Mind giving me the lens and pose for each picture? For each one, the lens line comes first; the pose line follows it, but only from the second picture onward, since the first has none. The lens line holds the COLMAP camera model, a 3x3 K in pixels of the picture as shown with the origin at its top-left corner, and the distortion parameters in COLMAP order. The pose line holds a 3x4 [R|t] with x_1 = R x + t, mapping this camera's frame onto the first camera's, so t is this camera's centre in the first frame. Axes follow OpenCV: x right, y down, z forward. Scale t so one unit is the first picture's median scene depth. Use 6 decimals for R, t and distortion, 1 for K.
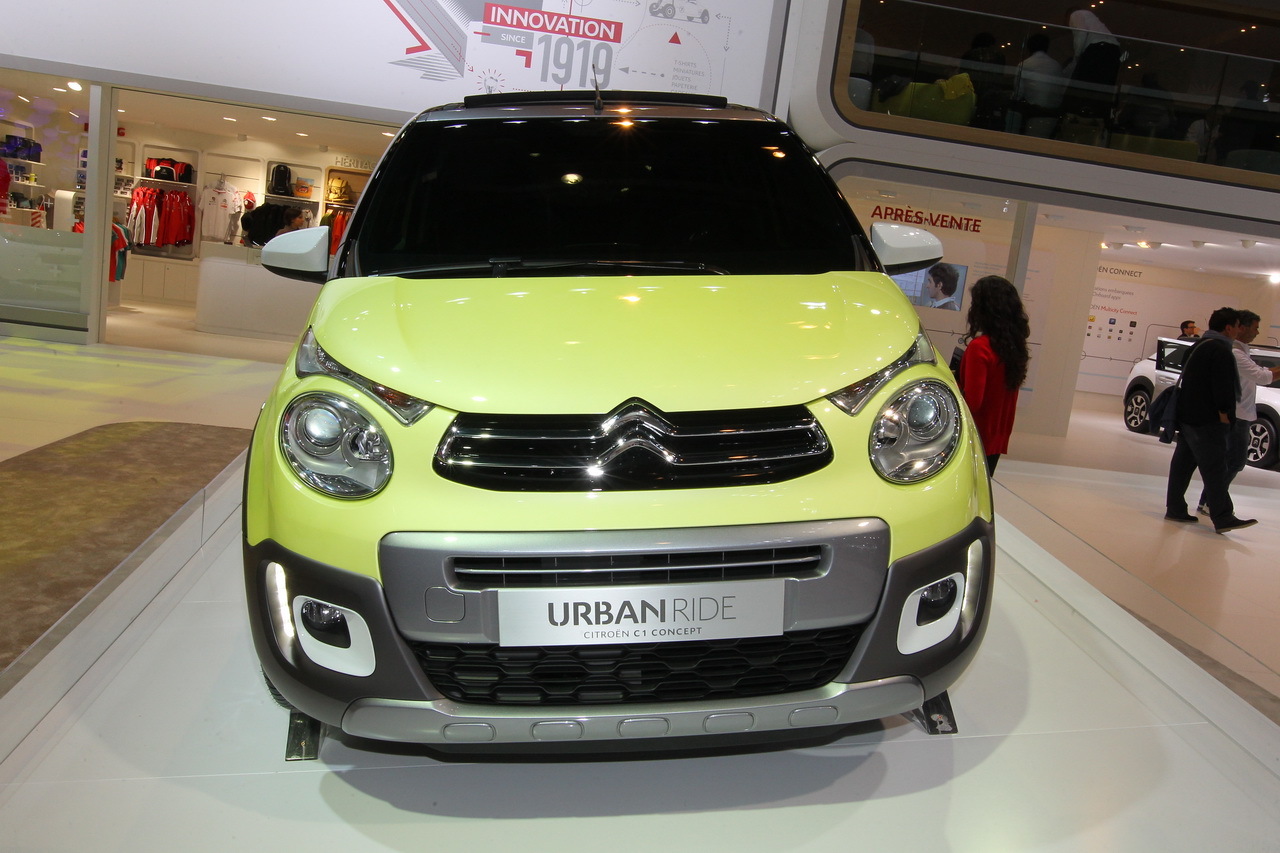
lens RADIAL K [[1055.3, 0, 638.3], [0, 1055.3, 430.9], [0, 0, 1]] dist [-0.017810, 0.032652]
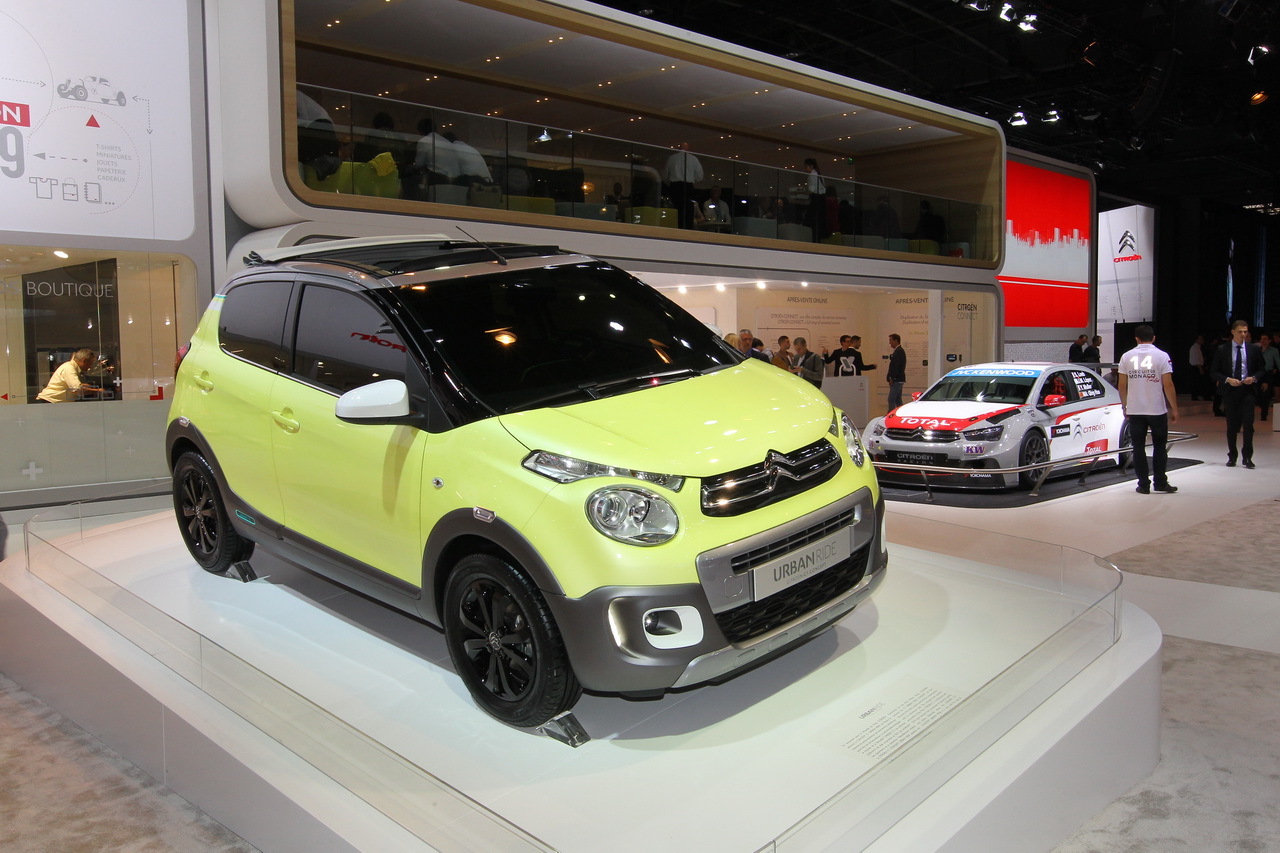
lens RADIAL K [[1165.5, 0, 640.9], [0, 1165.5, 422.3], [0, 0, 1]] dist [0.020062, 0.000000]
pose [[0.747626, -0.179024, 0.639536, -0.337413], [0.206043, 0.977990, 0.032899, -0.044363], [-0.631349, 0.107175, 0.768057, -0.094526]]
